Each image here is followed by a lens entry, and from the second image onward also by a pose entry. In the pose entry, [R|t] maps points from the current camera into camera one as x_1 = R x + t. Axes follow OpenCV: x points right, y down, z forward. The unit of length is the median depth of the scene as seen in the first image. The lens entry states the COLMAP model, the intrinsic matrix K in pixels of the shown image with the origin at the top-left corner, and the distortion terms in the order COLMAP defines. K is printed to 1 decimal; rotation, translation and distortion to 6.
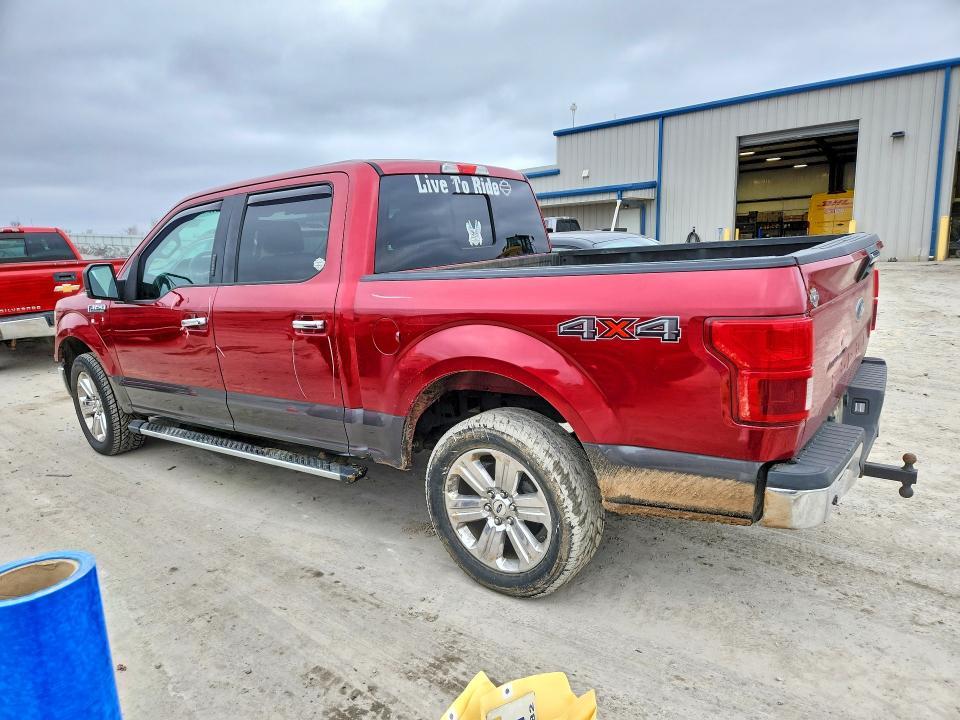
lens RADIAL K [[652.1, 0, 482.0], [0, 652.1, 355.1], [0, 0, 1]] dist [0.008408, -0.003455]
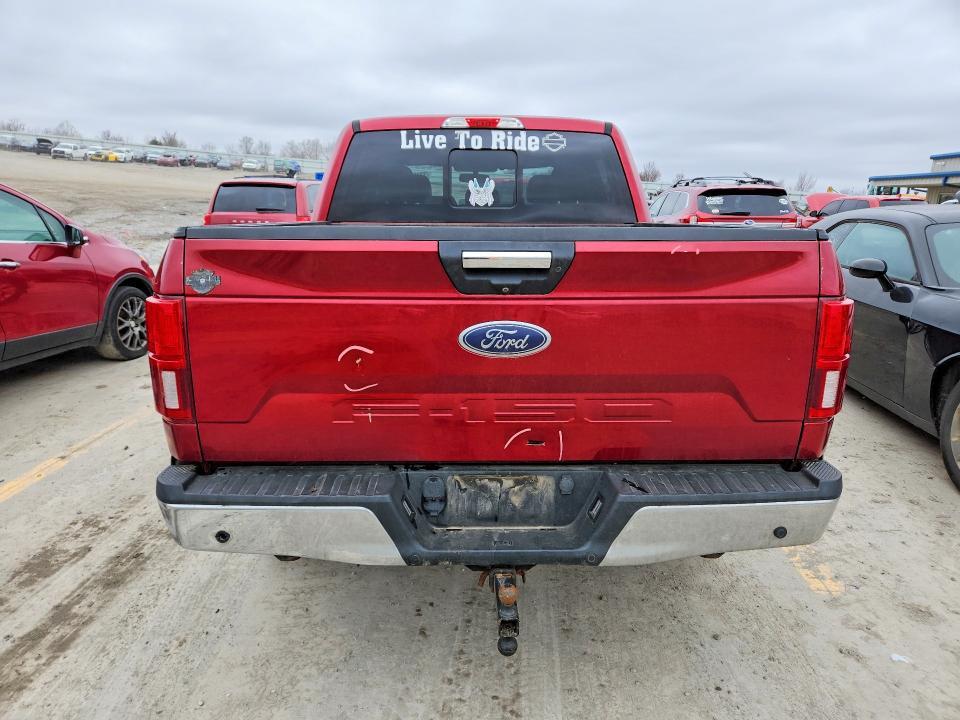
lens RADIAL K [[652.1, 0, 479.6], [0, 652.1, 355.0], [0, 0, 1]] dist [0.008408, -0.003455]
pose [[0.608131, 0.235669, -0.758048, 0.794319], [-0.188404, 0.970481, 0.150569, -0.108608], [0.771155, 0.051254, 0.634580, 0.447807]]
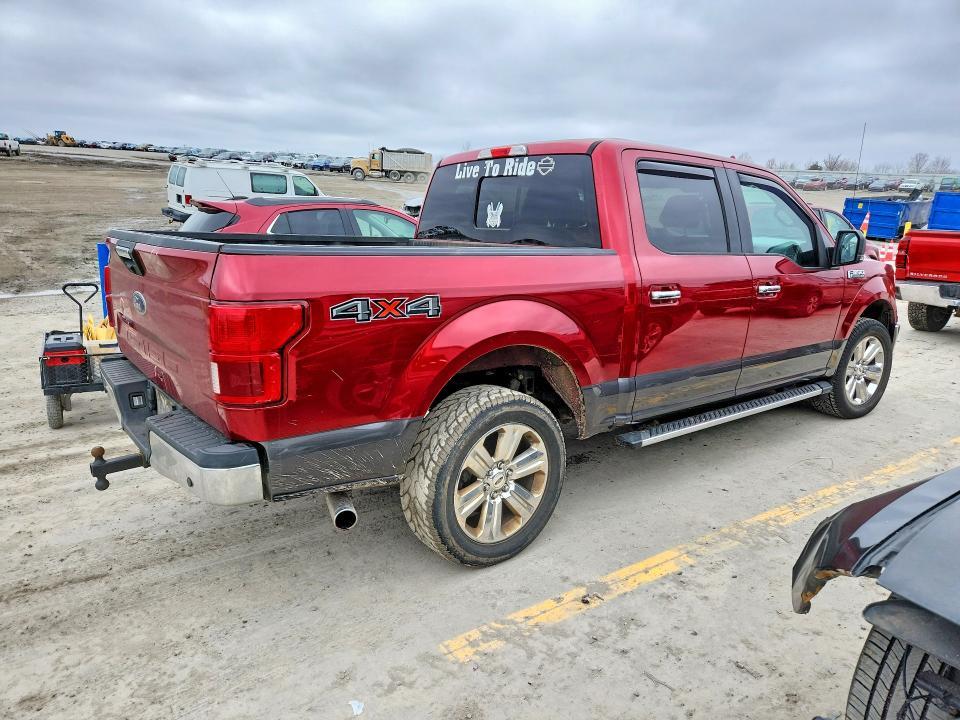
lens RADIAL K [[652.1, 0, 480.4], [0, 652.1, 358.6], [0, 0, 1]] dist [0.008408, -0.003455]
pose [[-0.261607, 0.249964, -0.932244, 1.075512], [-0.184858, 0.935024, 0.302584, -0.301018], [0.947306, 0.251491, -0.198401, 1.321257]]
